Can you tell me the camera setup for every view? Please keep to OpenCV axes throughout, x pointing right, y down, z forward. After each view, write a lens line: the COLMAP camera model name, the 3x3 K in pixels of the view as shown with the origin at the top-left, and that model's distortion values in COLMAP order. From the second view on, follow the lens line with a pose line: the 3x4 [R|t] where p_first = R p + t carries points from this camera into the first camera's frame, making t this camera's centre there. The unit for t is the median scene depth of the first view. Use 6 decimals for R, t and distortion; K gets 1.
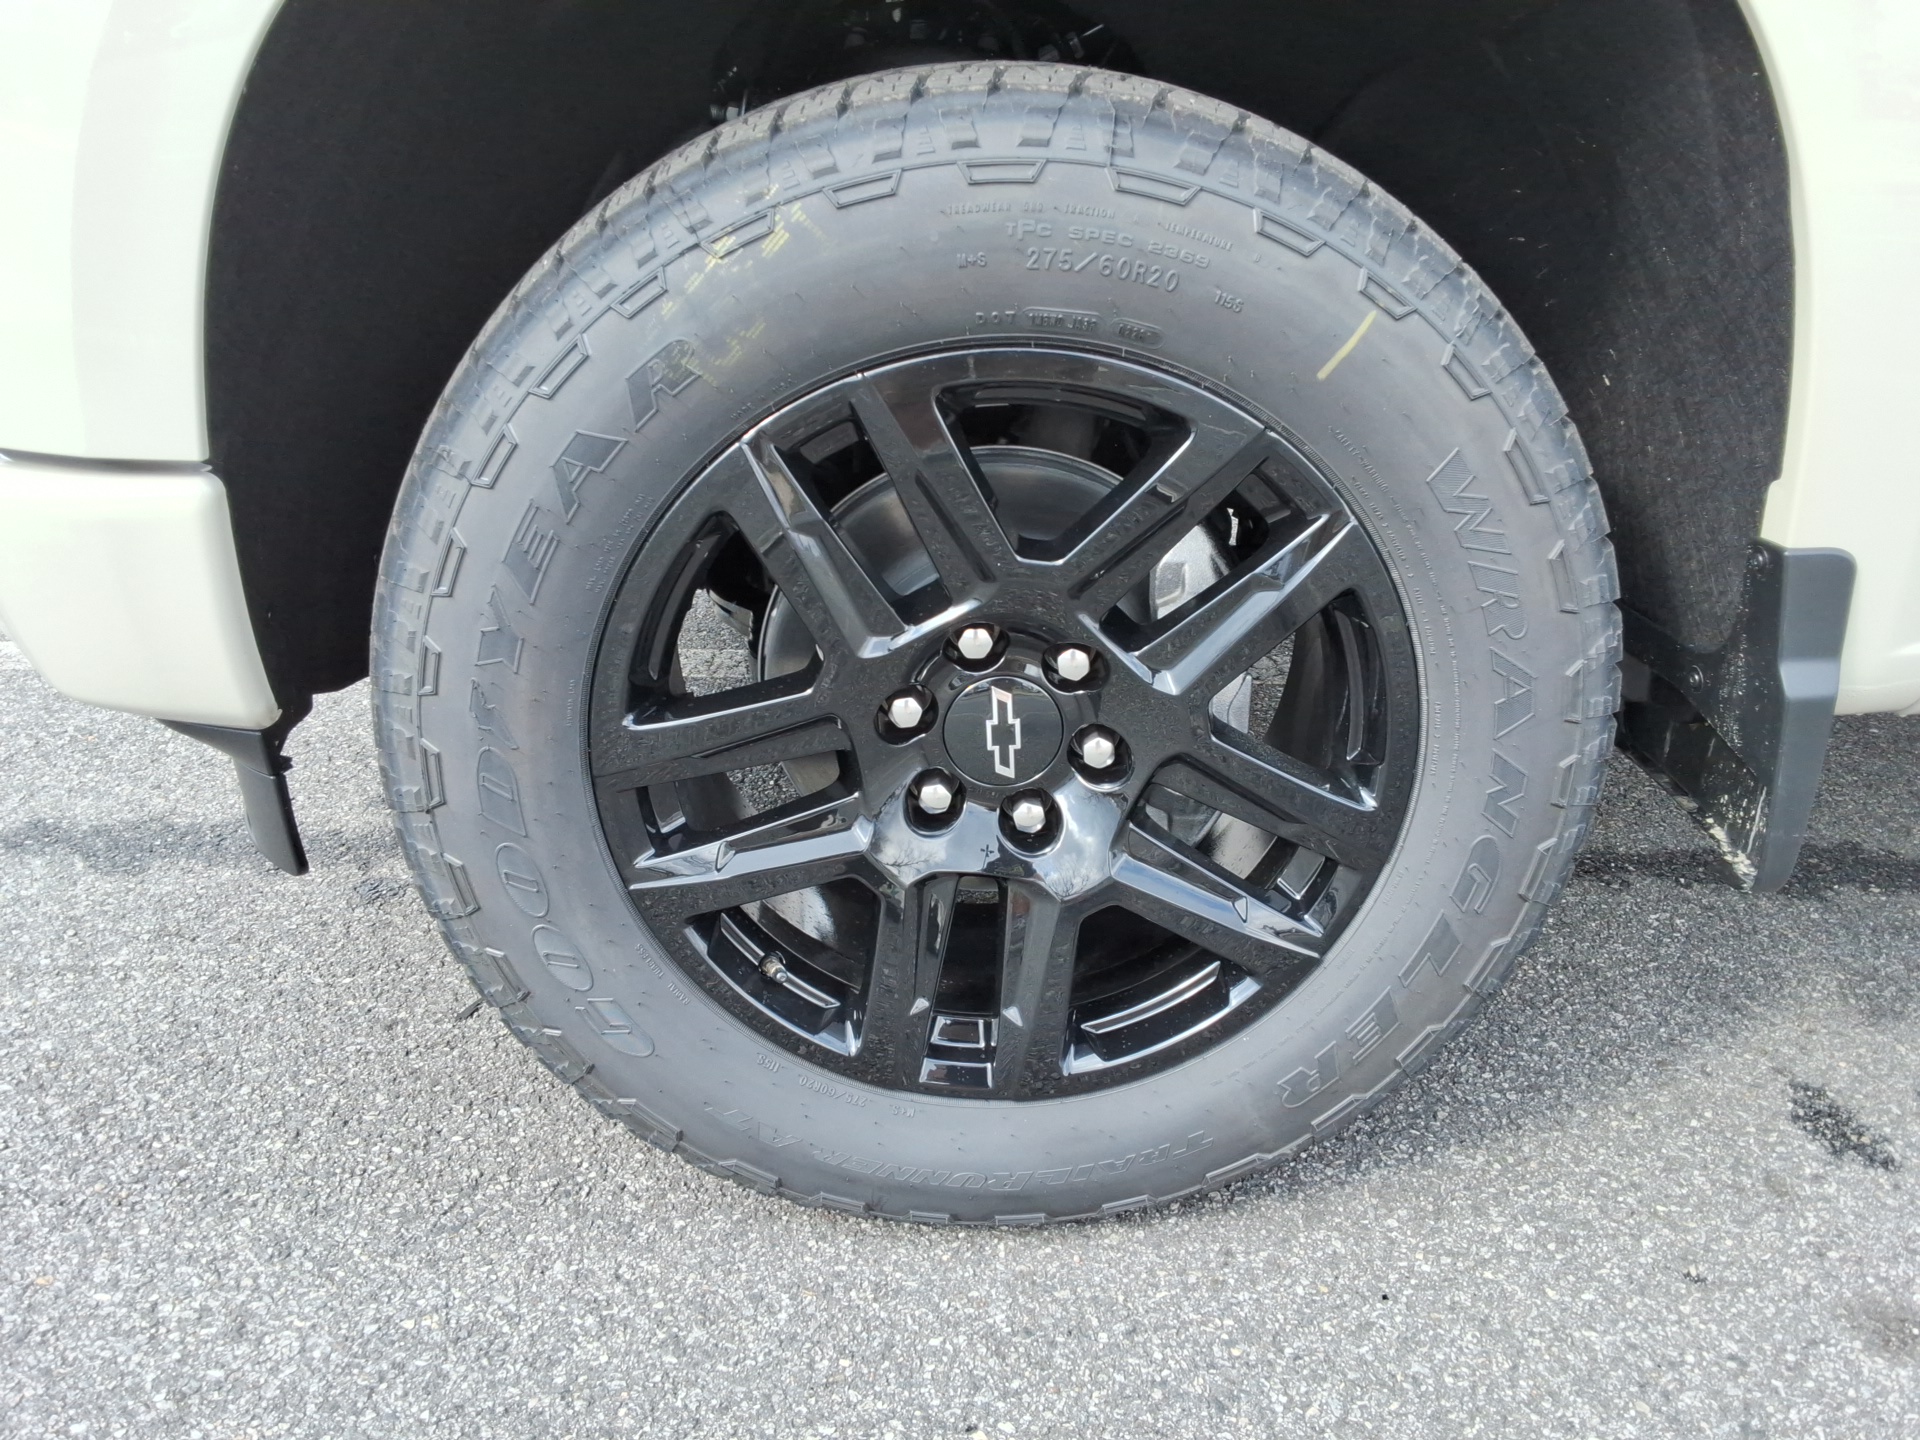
lens RADIAL K [[1536.7, 0, 1002.5], [0, 1536.7, 719.0], [0, 0, 1]] dist [0.110684, -0.167074]
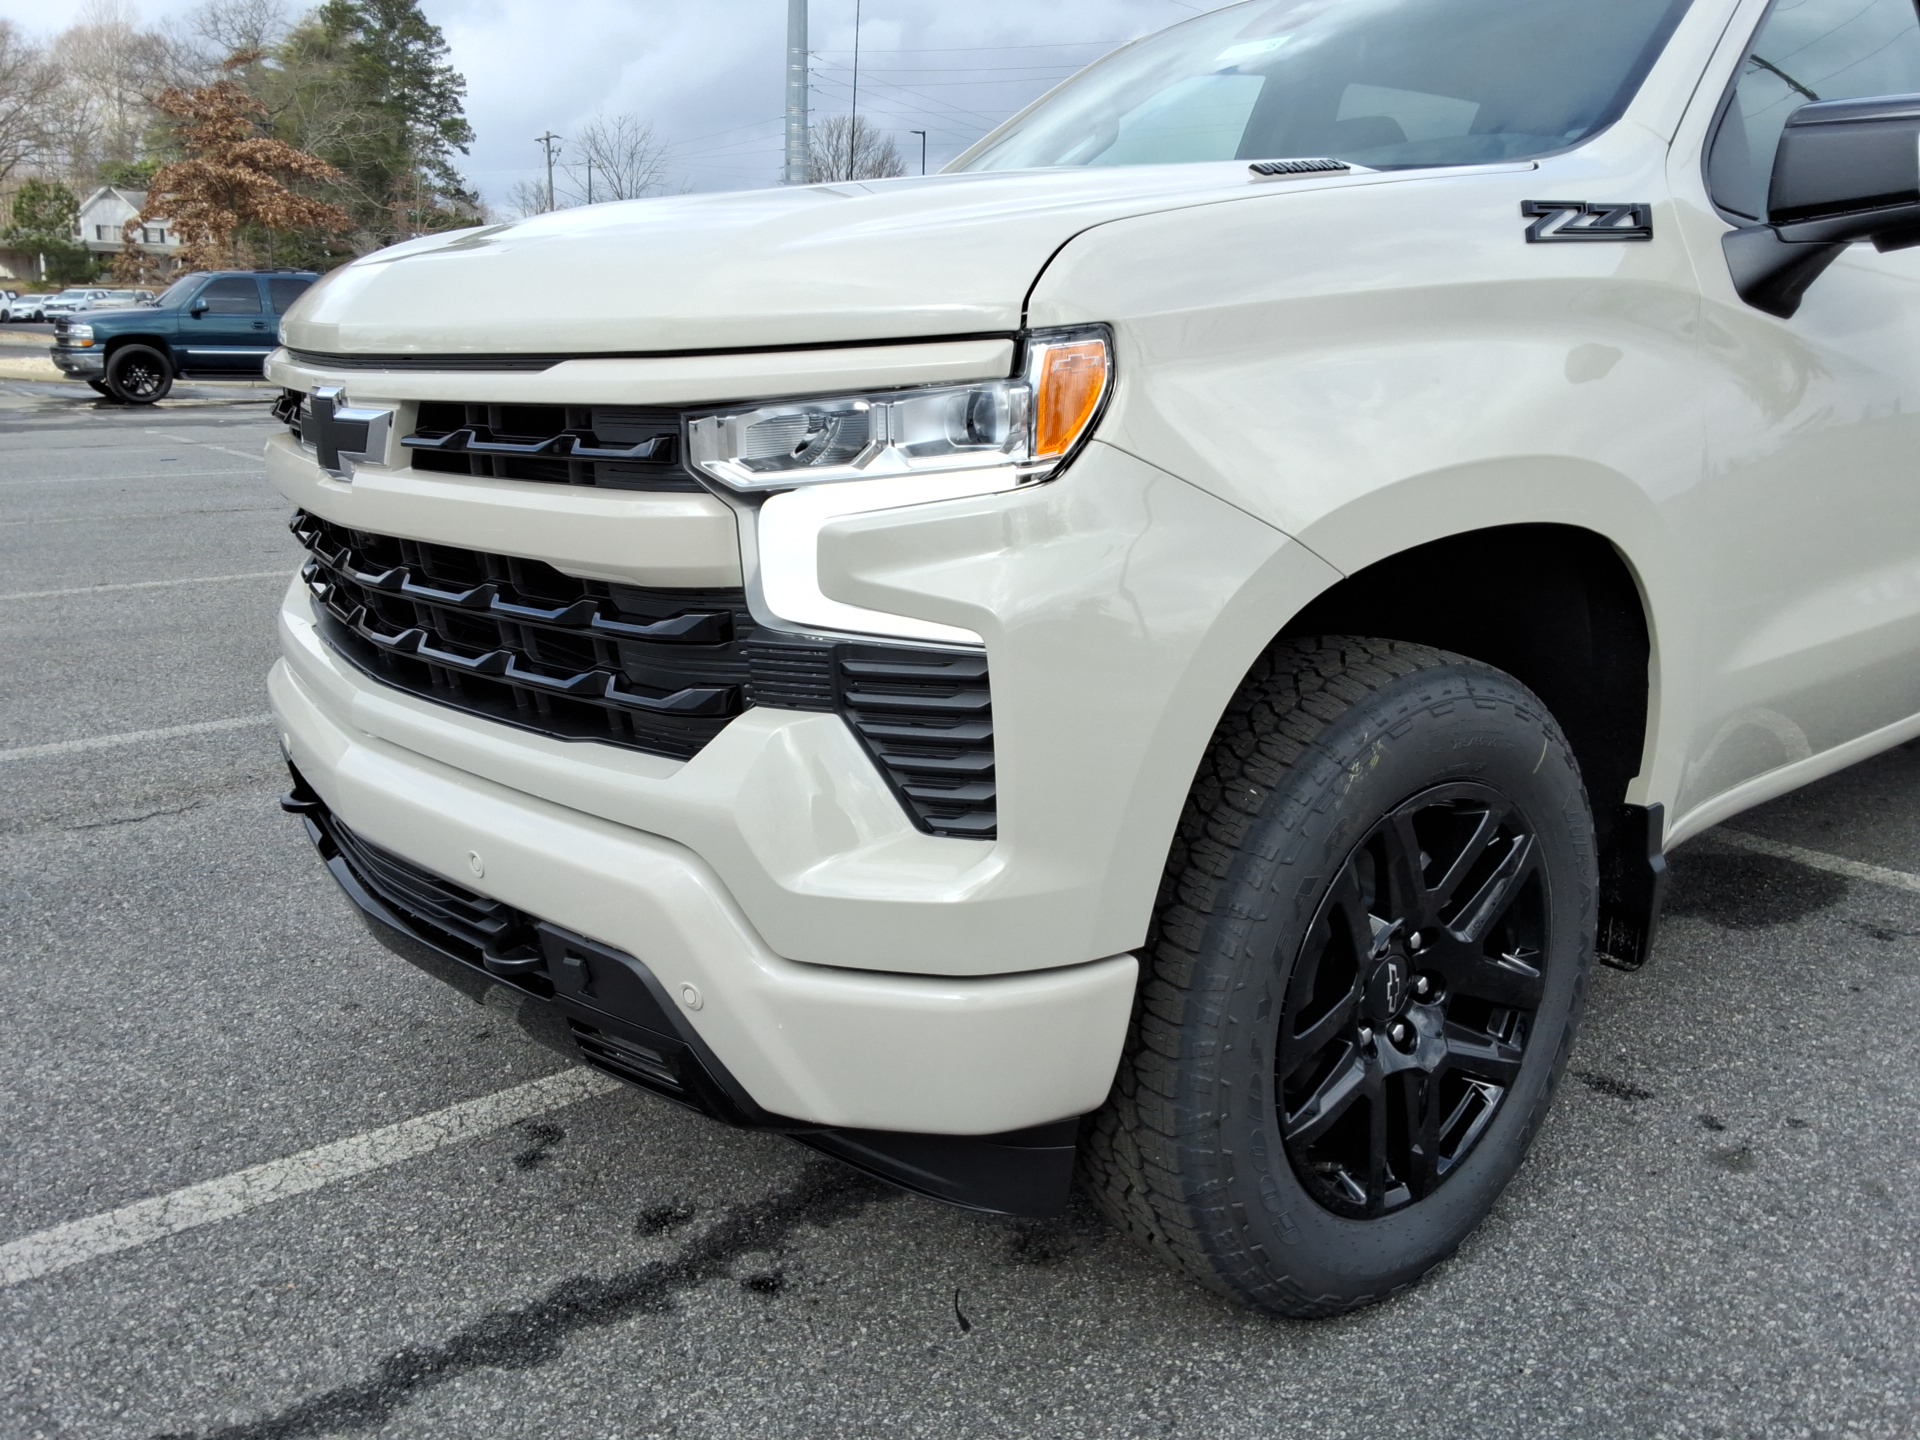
lens RADIAL K [[1536.7, 0, 979.0], [0, 1536.7, 708.8], [0, 0, 1]] dist [0.110684, -0.167074]
pose [[0.796950, -0.166207, 0.580729, -1.412877], [0.259611, 0.962323, -0.080849, -0.289792], [-0.545411, 0.215196, 0.810073, -0.275891]]
